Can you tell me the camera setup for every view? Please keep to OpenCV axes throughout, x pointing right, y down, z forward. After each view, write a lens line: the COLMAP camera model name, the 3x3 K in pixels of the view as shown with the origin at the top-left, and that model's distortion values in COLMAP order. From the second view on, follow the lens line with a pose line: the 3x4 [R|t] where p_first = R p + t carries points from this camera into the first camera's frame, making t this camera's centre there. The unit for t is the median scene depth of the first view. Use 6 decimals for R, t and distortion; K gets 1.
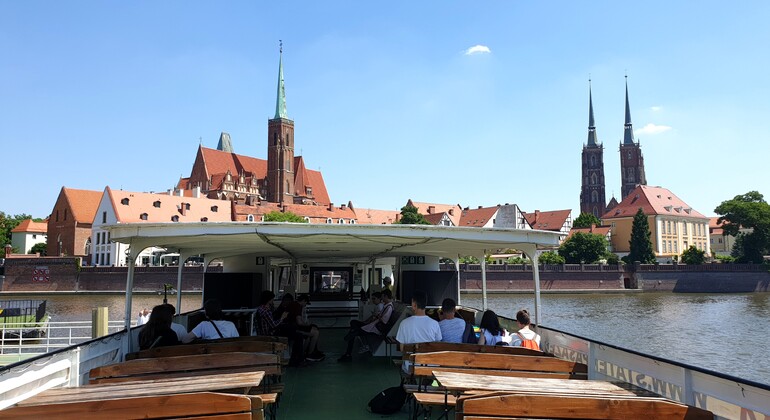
lens RADIAL K [[584.7, 0, 395.2], [0, 584.7, 209.9], [0, 0, 1]] dist [0.029377, -0.080075]
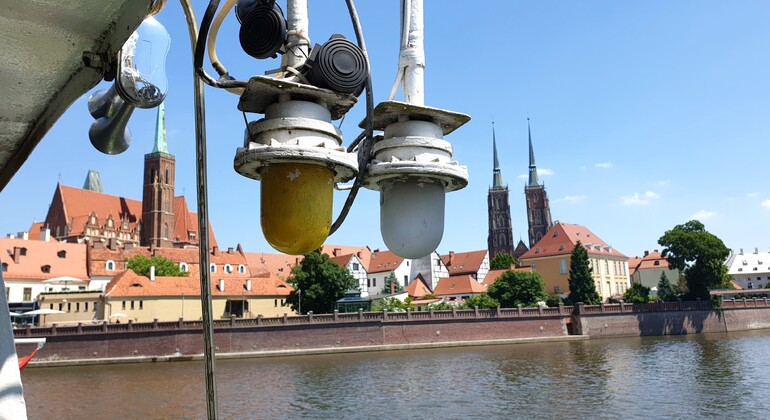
lens RADIAL K [[584.7, 0, 395.2], [0, 584.7, 209.9], [0, 0, 1]] dist [0.029377, -0.080075]
pose [[0.985524, -0.006457, 0.169414, 0.001078], [0.021417, 0.996011, -0.086627, 0.014056], [-0.168179, 0.089001, 0.981730, 0.123525]]
